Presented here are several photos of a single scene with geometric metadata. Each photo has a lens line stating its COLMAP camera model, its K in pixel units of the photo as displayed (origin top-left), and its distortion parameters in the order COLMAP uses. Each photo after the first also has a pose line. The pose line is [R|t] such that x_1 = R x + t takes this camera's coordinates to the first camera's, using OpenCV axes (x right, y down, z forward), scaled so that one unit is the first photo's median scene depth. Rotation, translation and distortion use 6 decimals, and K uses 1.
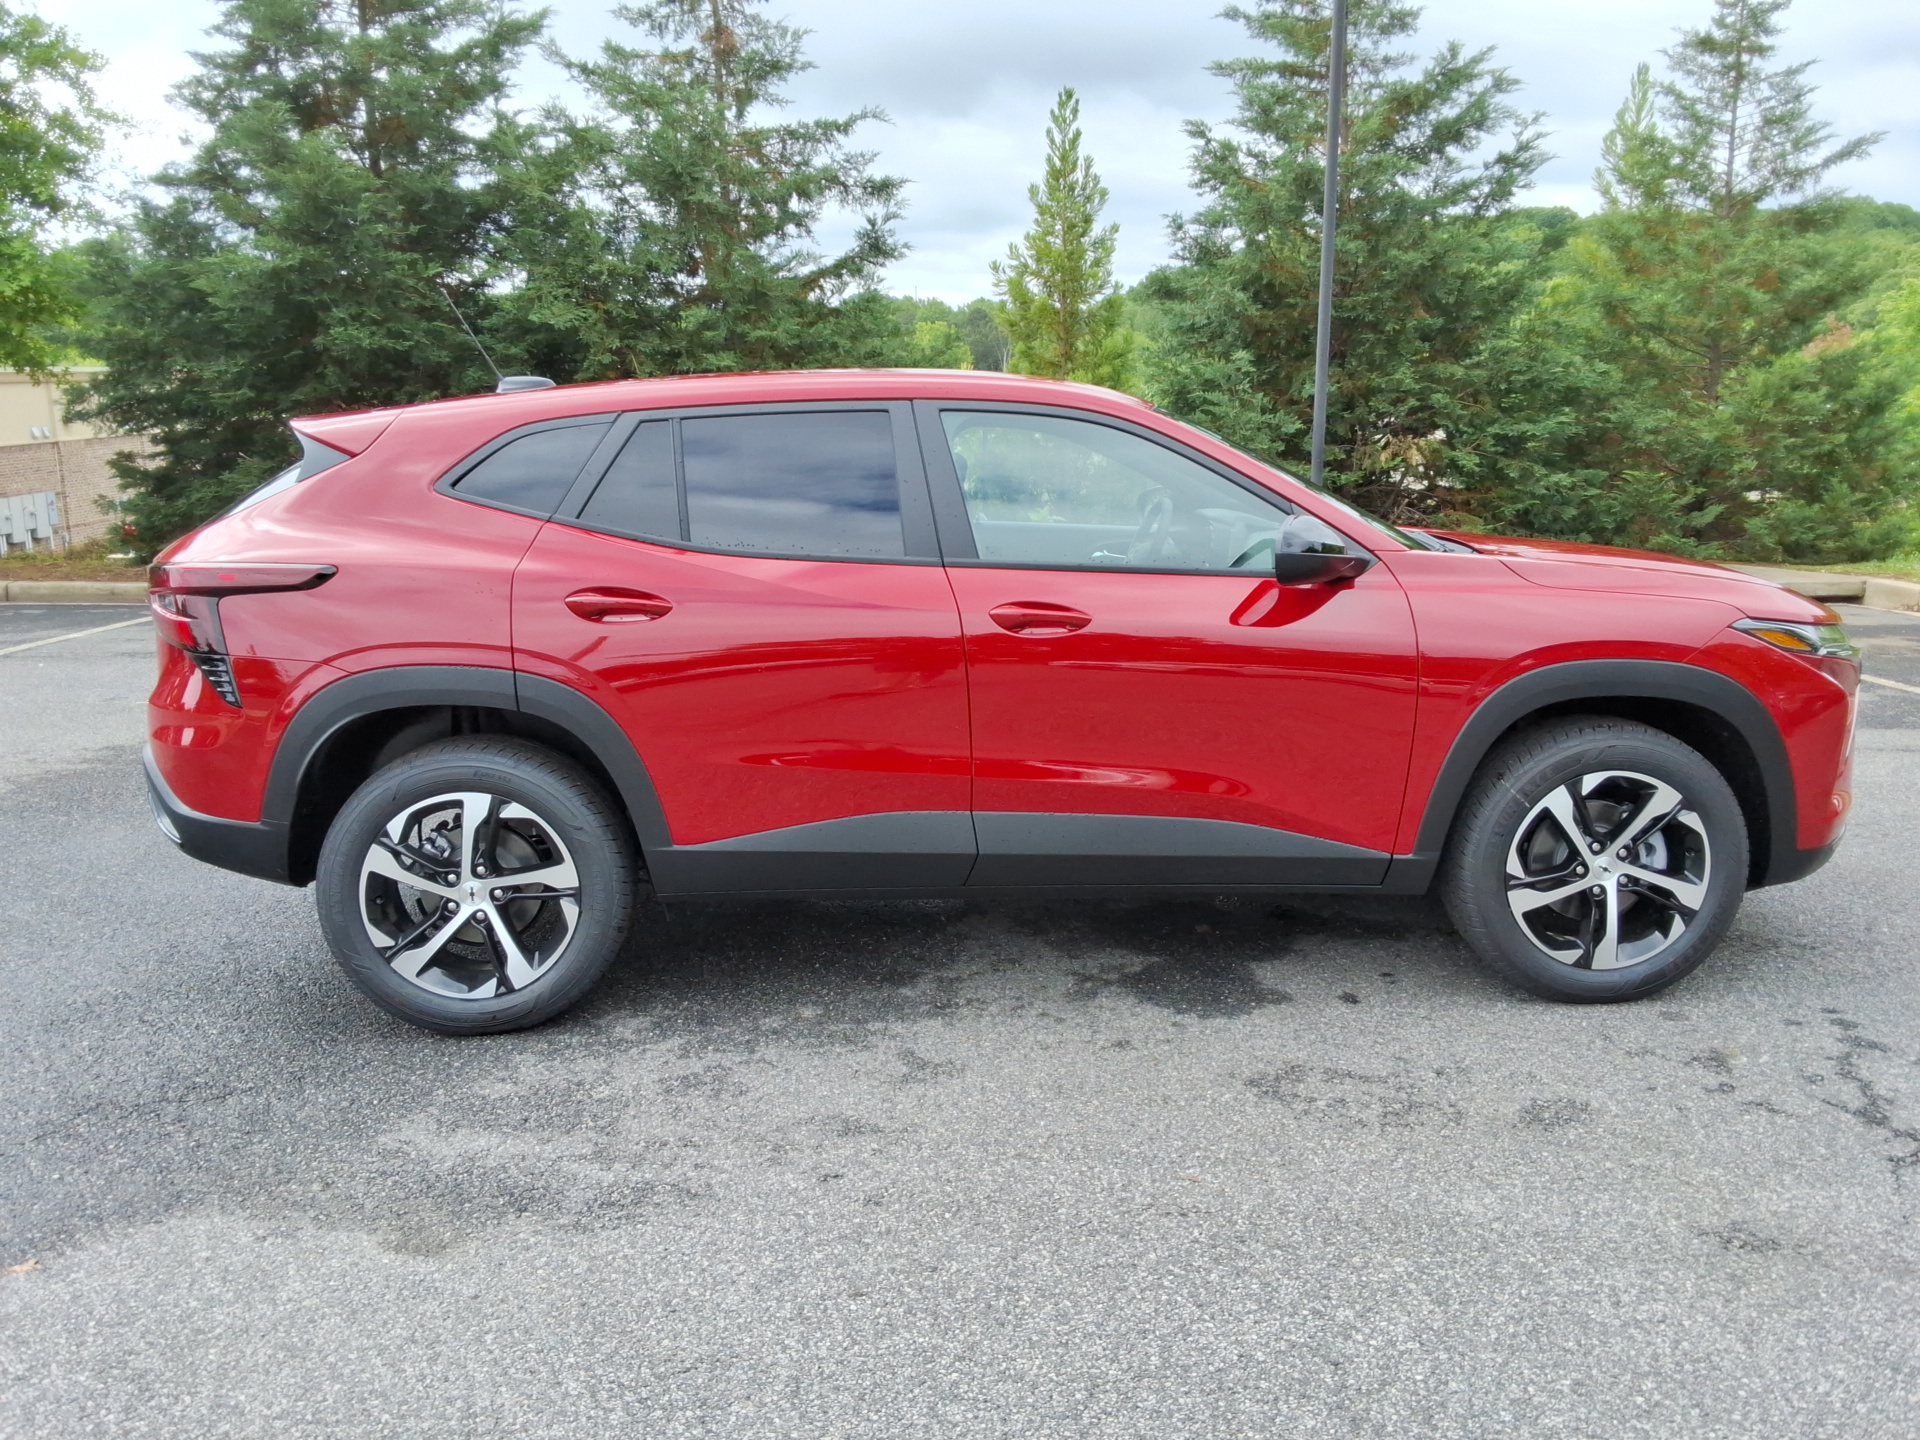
lens RADIAL K [[1515.4, 0, 960.0], [0, 1515.4, 720.0], [0, 0, 1]] dist [0.124027, -0.172906]
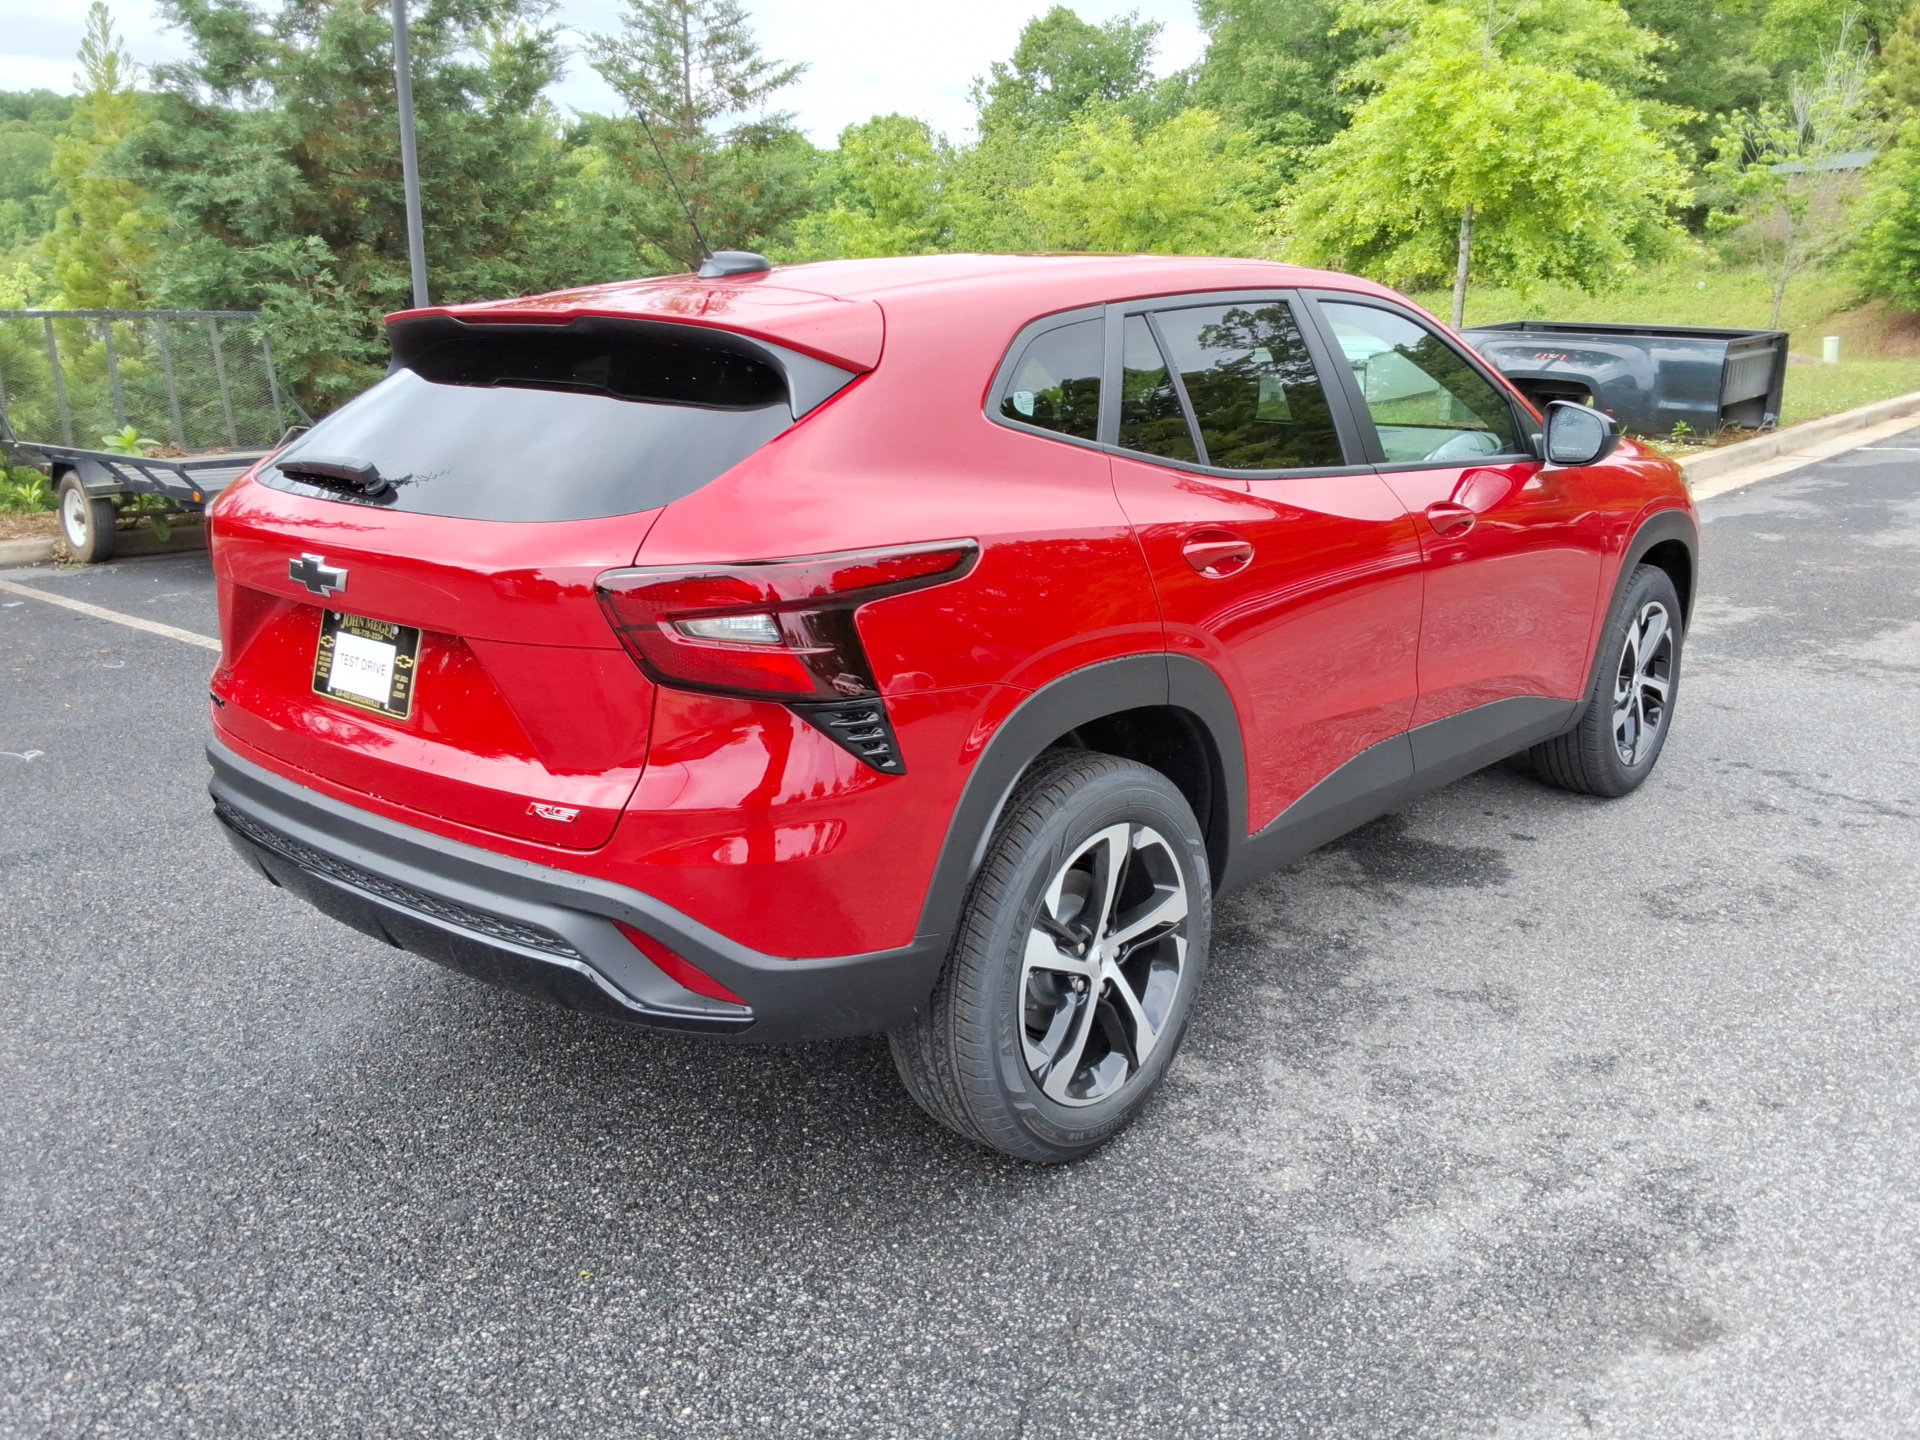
lens RADIAL K [[1515.4, 0, 960.0], [0, 1515.4, 720.0], [0, 0, 1]] dist [0.124027, -0.172906]
pose [[0.697038, -0.183752, 0.693090, -0.834880], [0.141620, 0.982846, 0.118145, -0.096566], [-0.702909, 0.015804, 0.711104, 0.505435]]
